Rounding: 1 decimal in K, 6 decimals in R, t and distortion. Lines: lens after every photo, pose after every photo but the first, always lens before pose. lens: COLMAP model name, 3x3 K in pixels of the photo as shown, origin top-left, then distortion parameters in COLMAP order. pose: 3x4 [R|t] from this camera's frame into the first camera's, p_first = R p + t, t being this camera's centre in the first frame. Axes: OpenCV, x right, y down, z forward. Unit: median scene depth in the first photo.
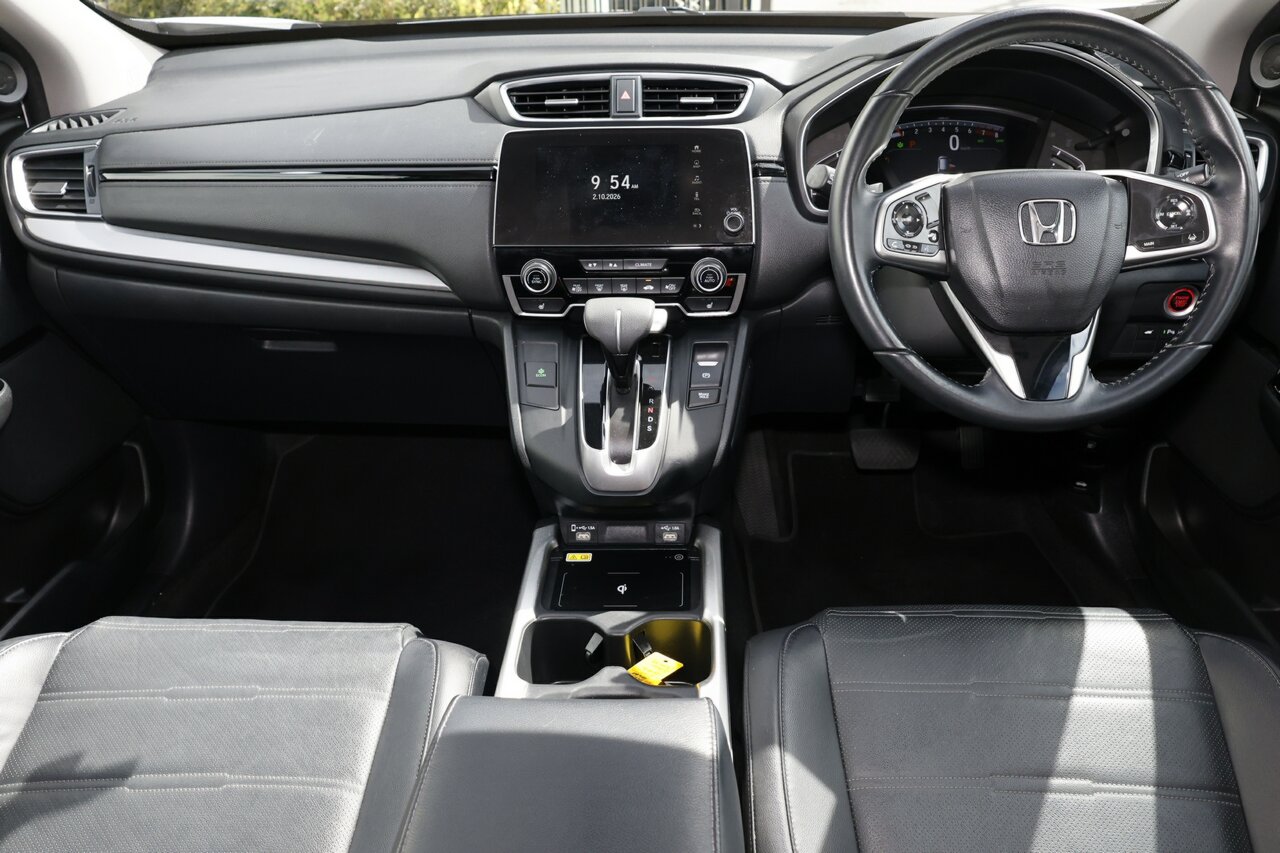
lens RADIAL K [[980.9, 0, 640.0], [0, 980.9, 426.5], [0, 0, 1]] dist [0.007258, 0.003158]
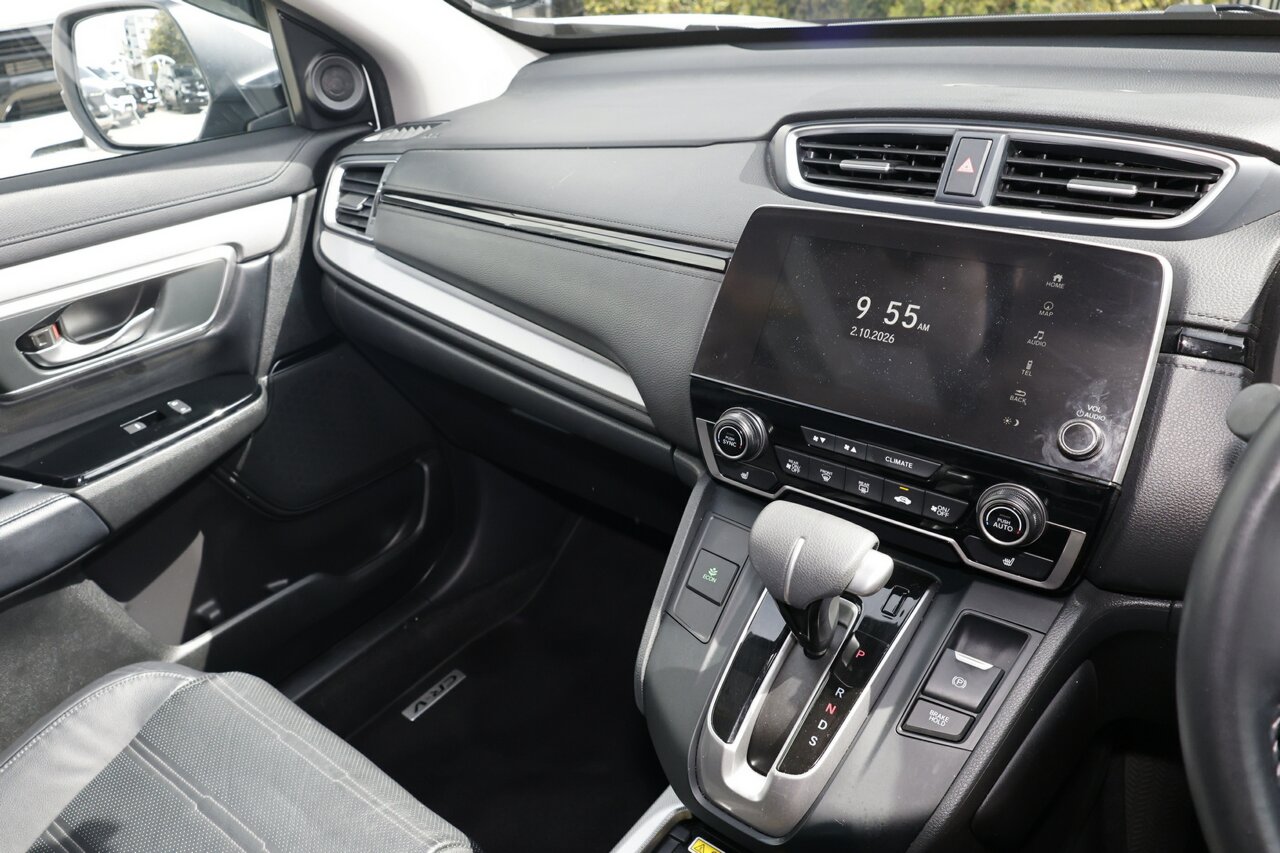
lens RADIAL K [[918.8, 0, 612.1], [0, 918.8, 429.0], [0, 0, 1]] dist [0.001046, 0.005531]
pose [[0.788139, 0.257949, -0.558837, 0.163562], [-0.236995, 0.965121, 0.111243, -0.198139], [0.568040, 0.044767, 0.821782, 0.442126]]
